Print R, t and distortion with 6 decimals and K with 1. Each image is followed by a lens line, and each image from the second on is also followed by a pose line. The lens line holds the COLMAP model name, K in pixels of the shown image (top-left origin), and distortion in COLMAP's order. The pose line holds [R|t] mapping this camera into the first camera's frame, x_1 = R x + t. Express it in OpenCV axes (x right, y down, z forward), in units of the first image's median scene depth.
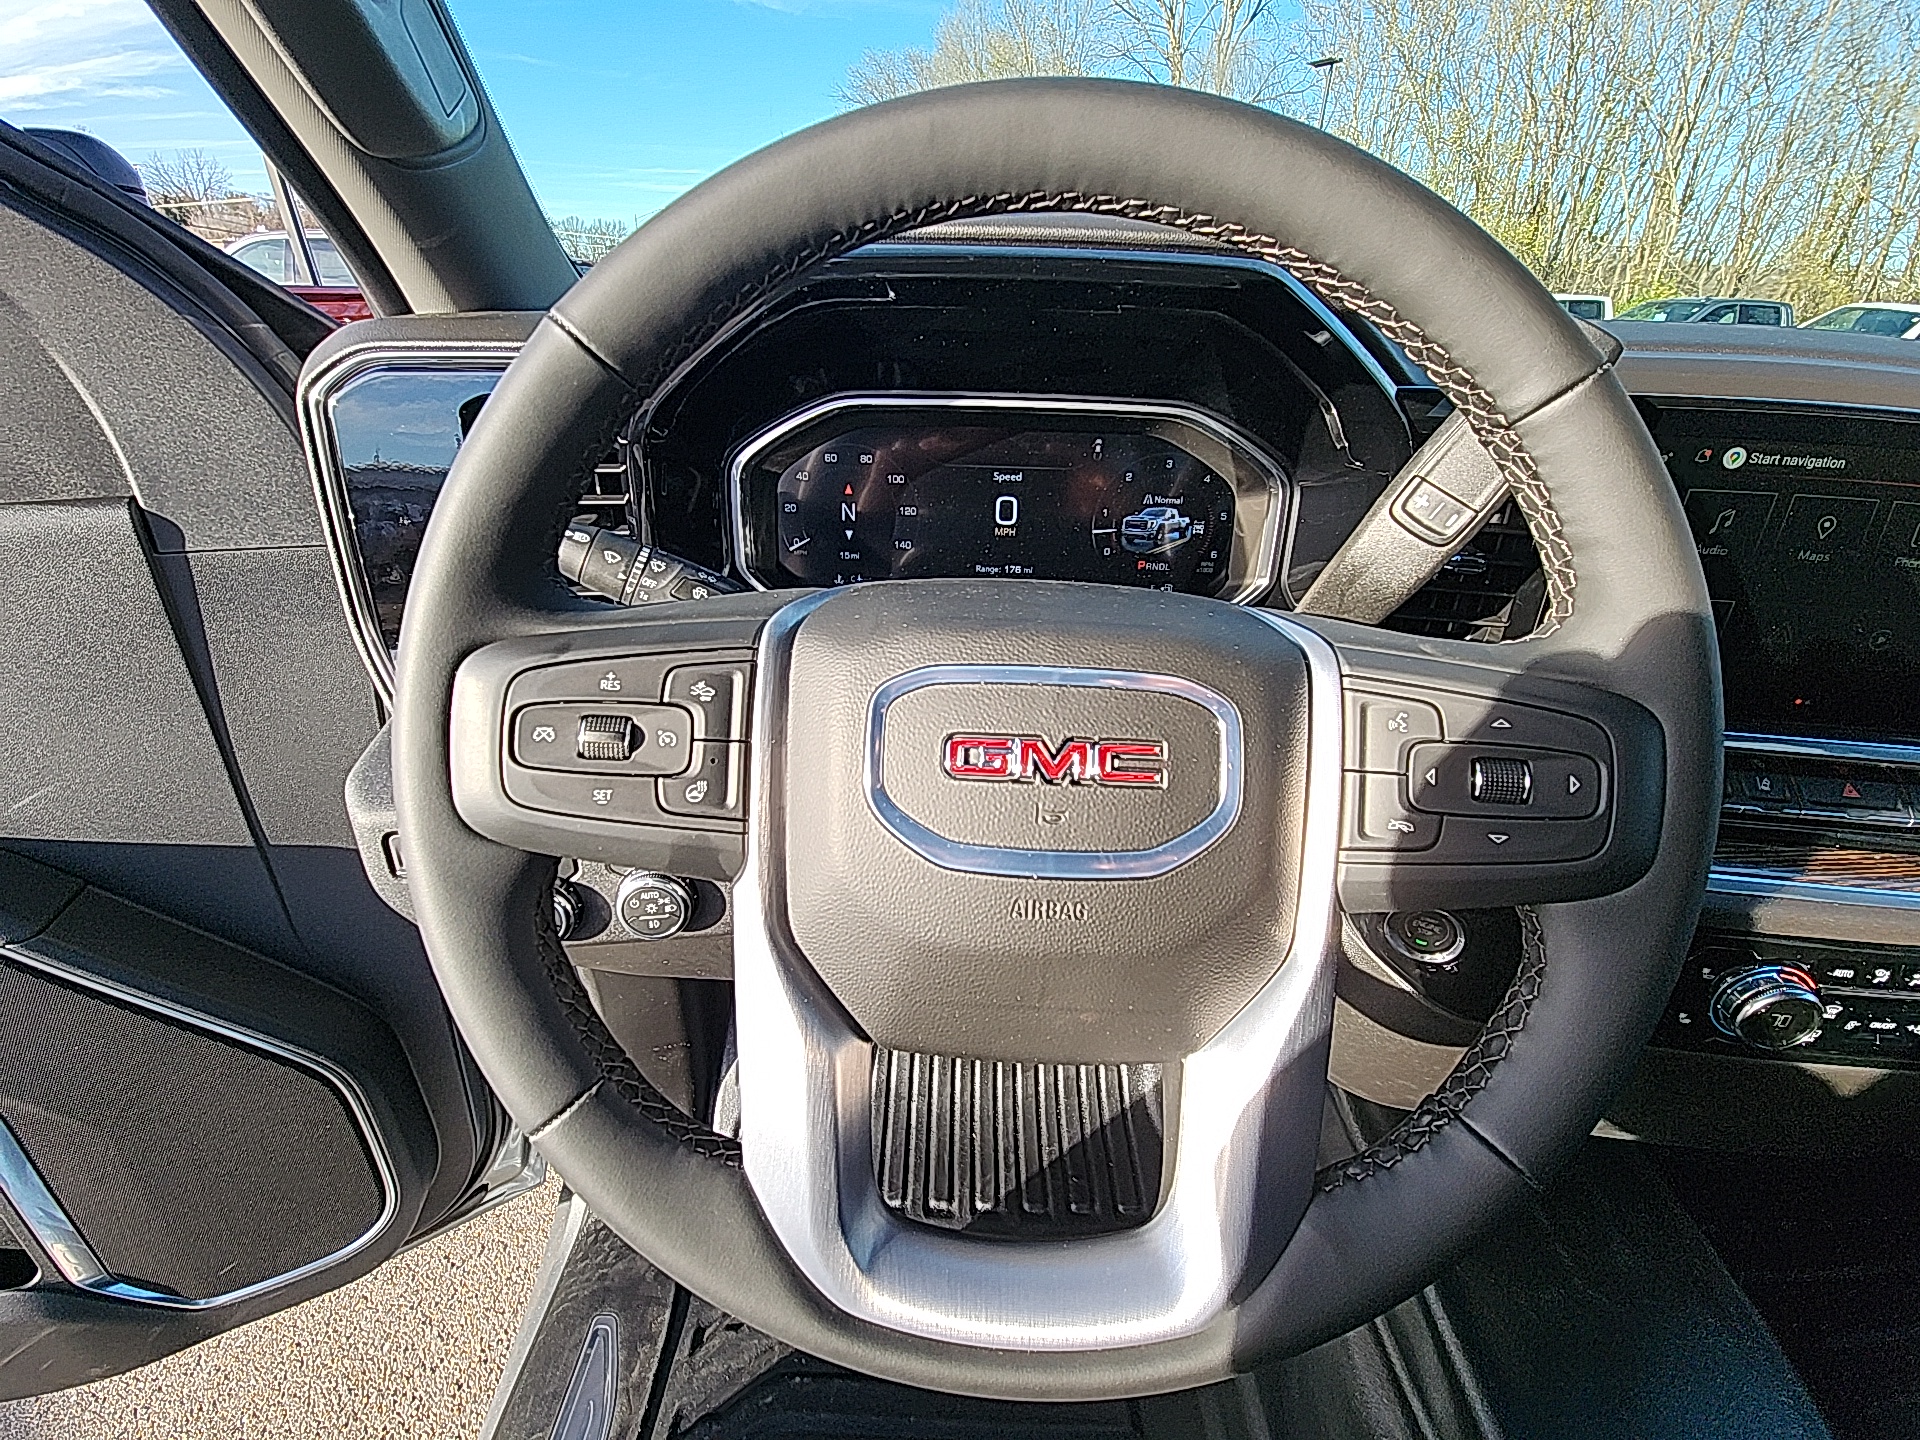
lens RADIAL K [[779.5, 0, 951.9], [0, 779.5, 705.6], [0, 0, 1]] dist [0.011961, -0.008901]
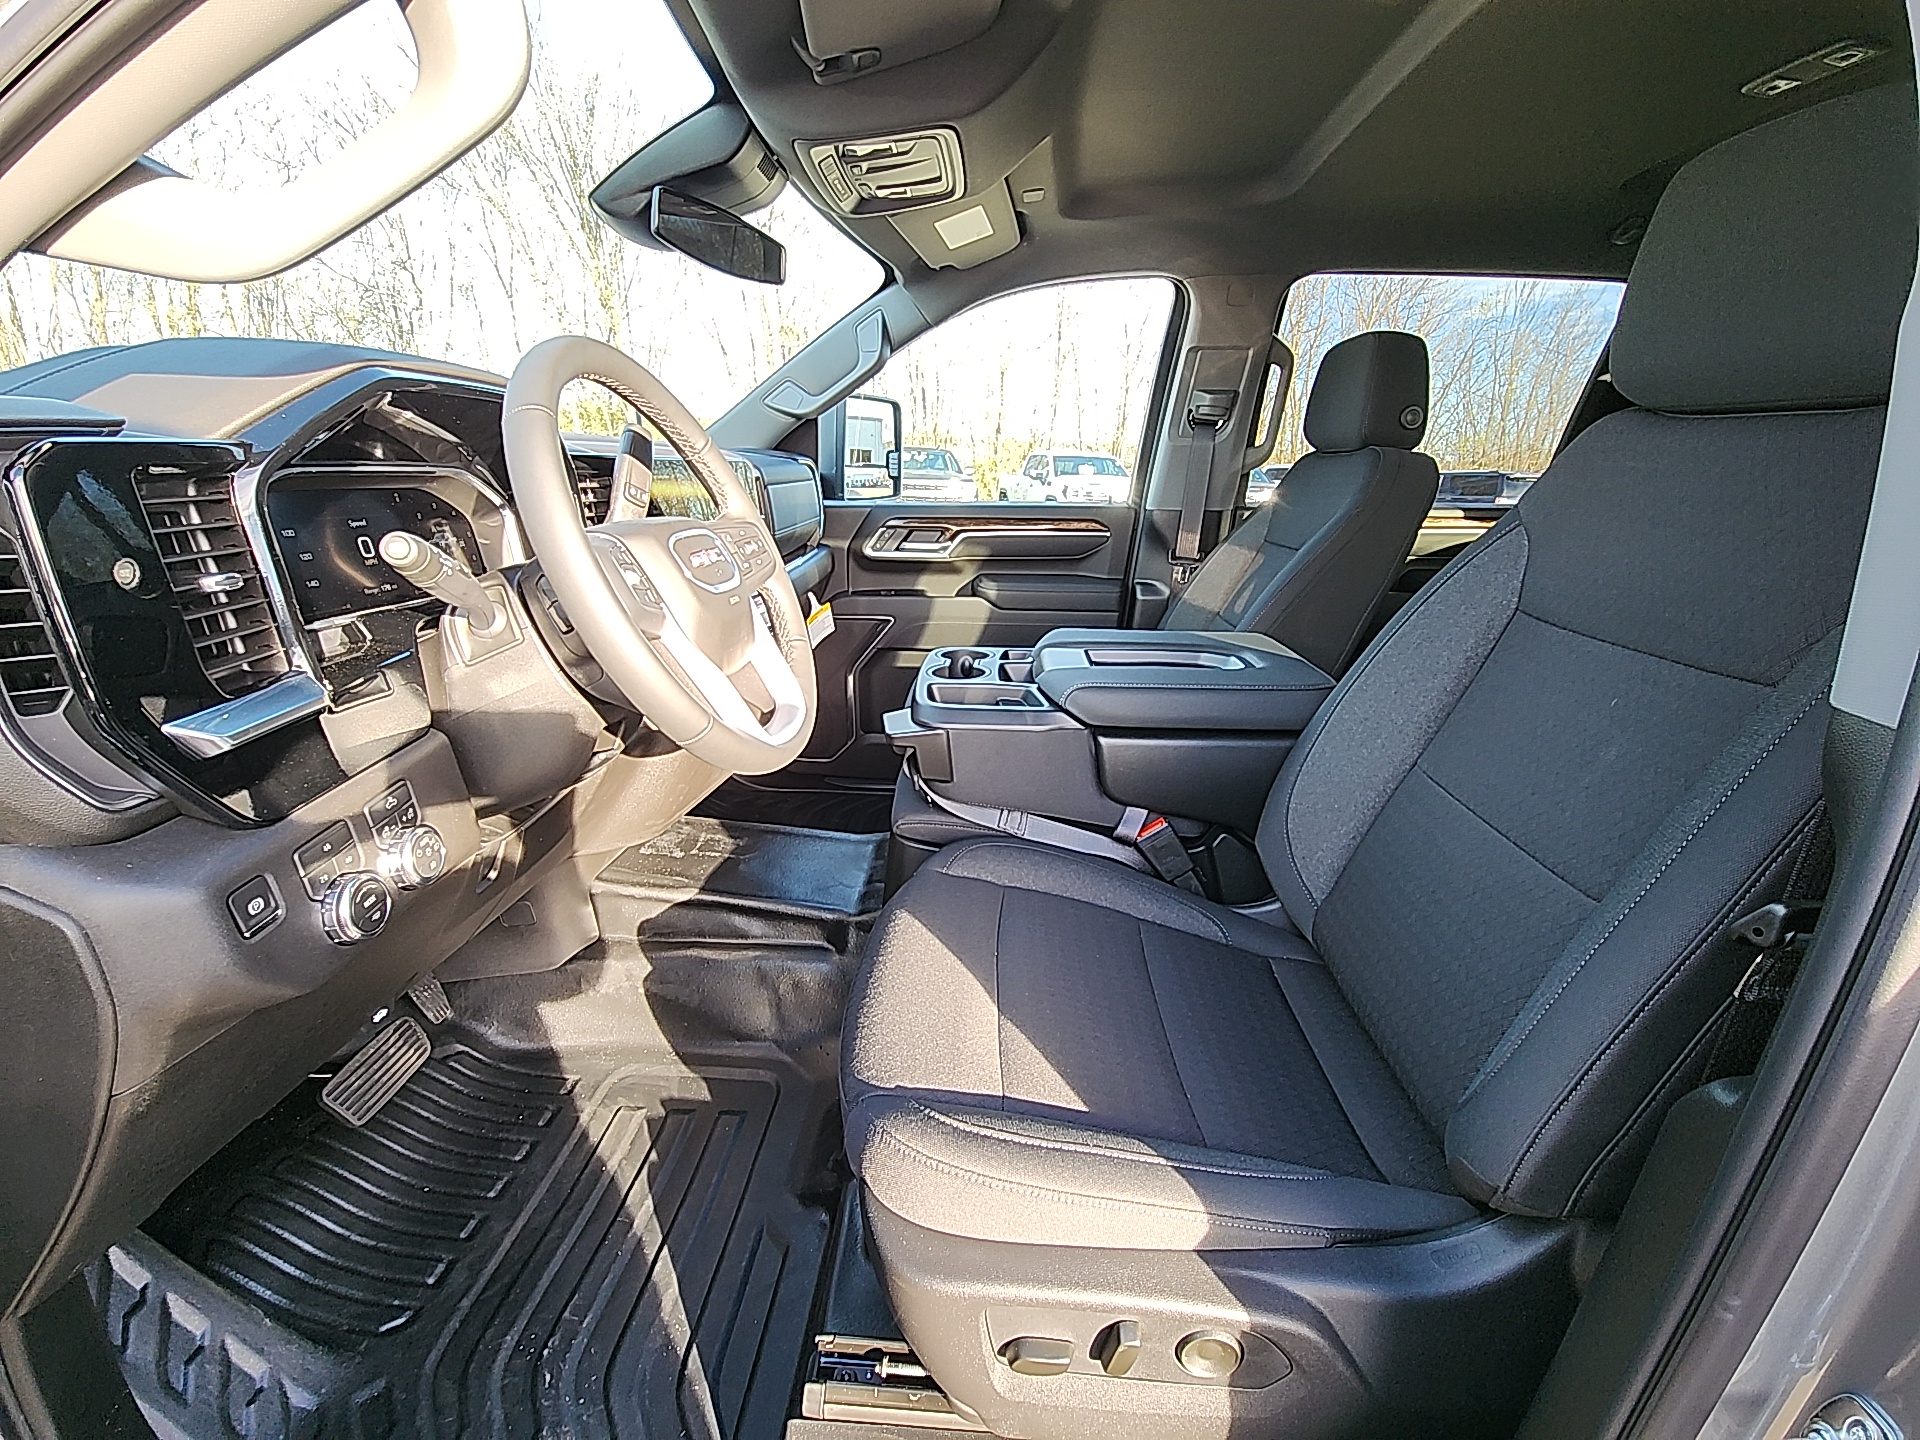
lens RADIAL K [[778.7, 0, 956.6], [0, 778.7, 710.9], [0, 0, 1]] dist [0.002553, -0.000403]
pose [[0.039095, -0.318890, 0.946985, -1.649548], [0.435070, 0.858595, 0.271164, 0.104610], [-0.899548, 0.401404, 0.172306, -0.087885]]
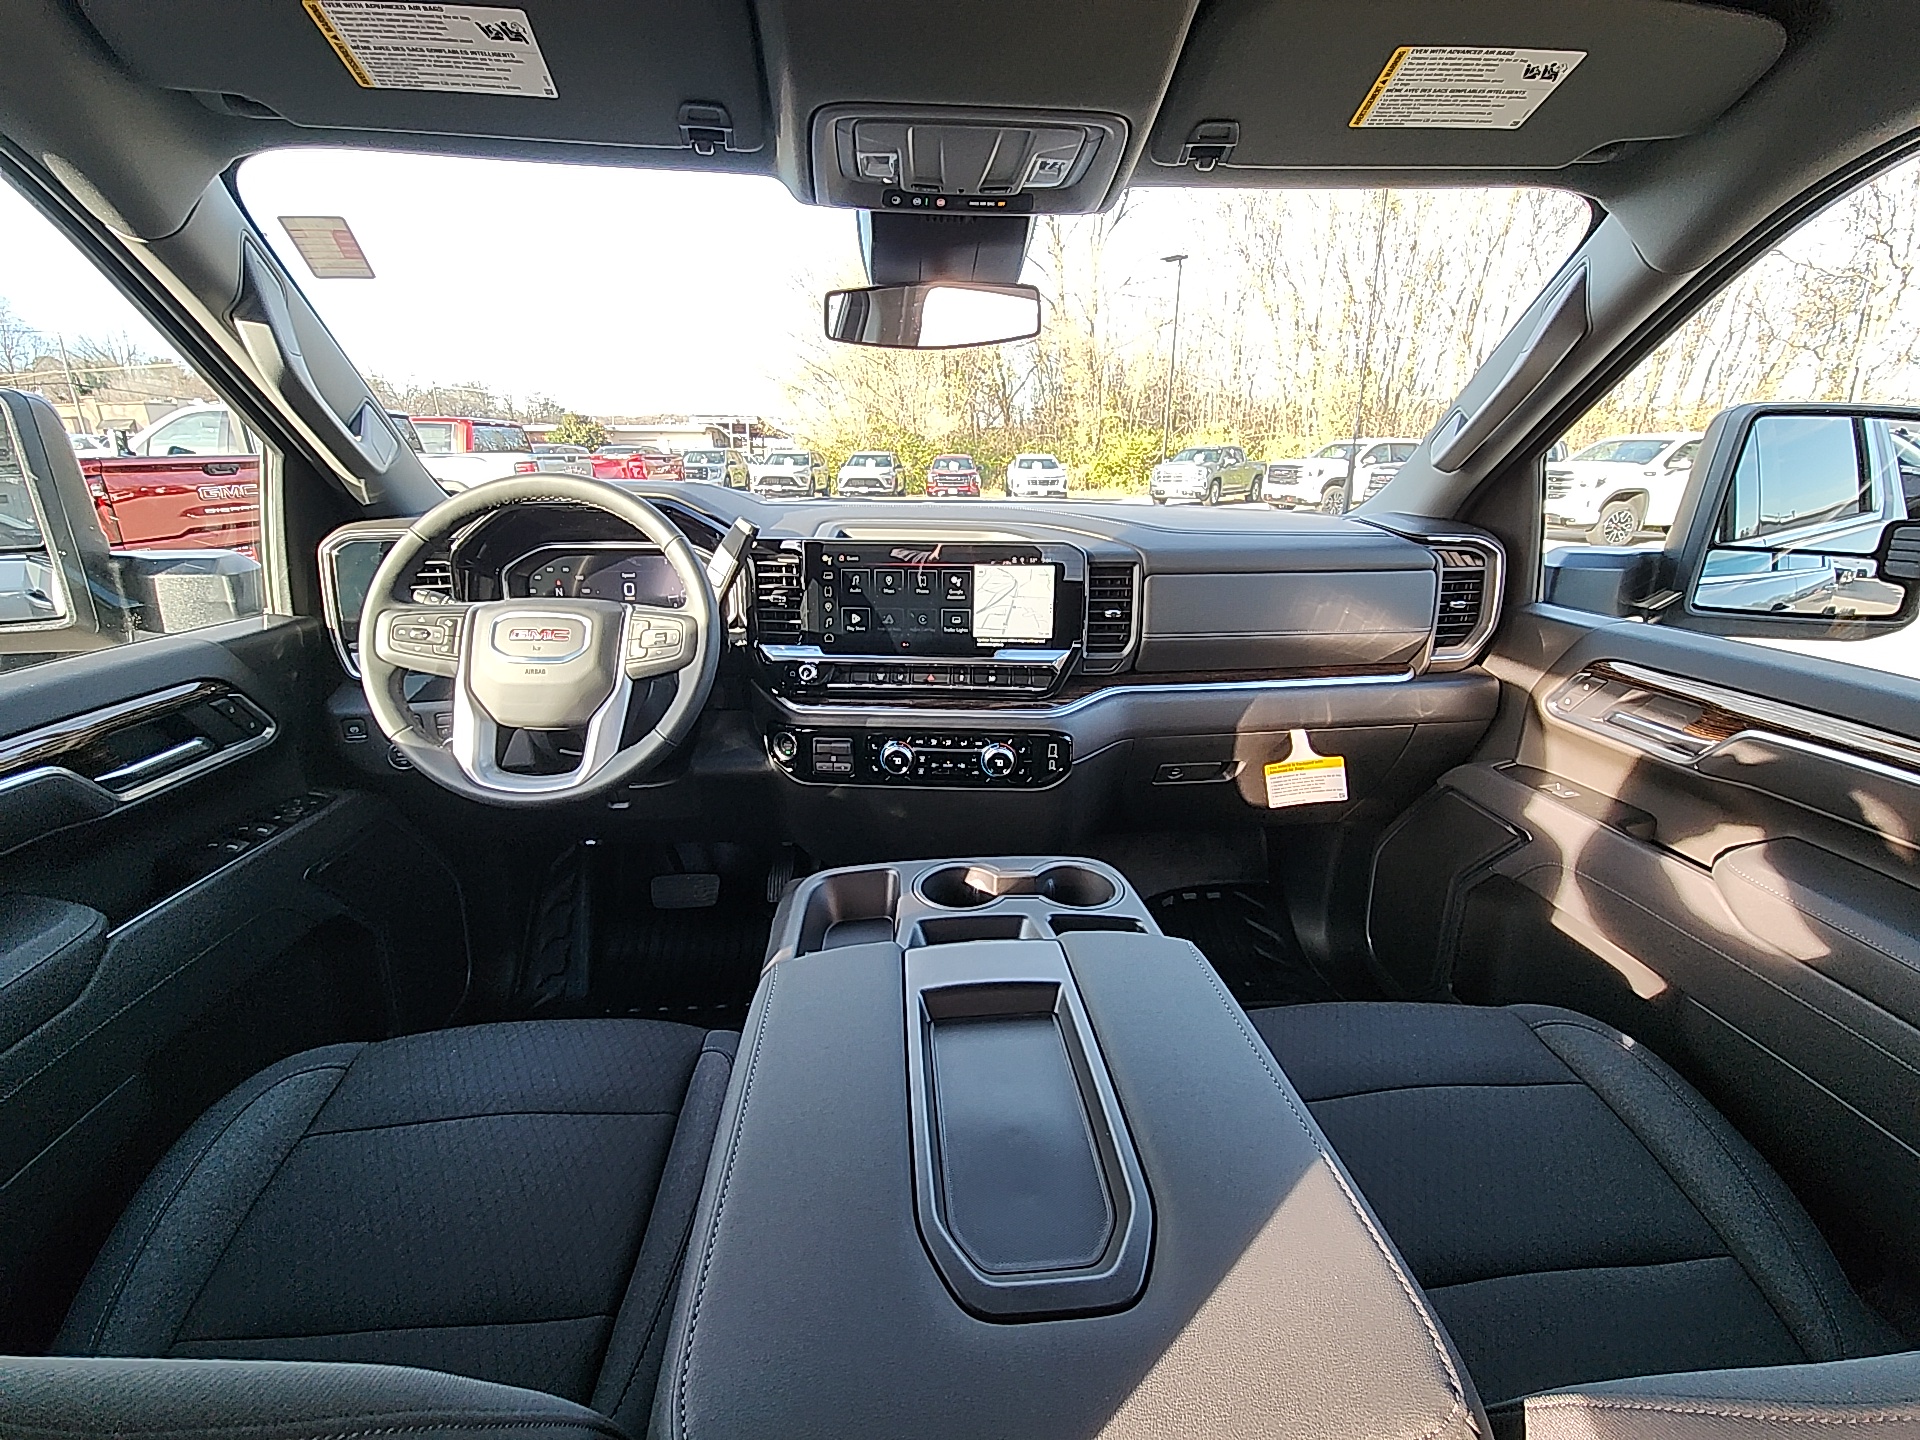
lens RADIAL K [[779.5, 0, 951.9], [0, 779.5, 705.6], [0, 0, 1]] dist [0.011961, -0.008901]
pose [[0.995240, -0.042109, 0.087885, 1.024375], [0.055469, 0.986261, -0.155605, 0.643247], [-0.080126, 0.159740, 0.983902, -1.662898]]
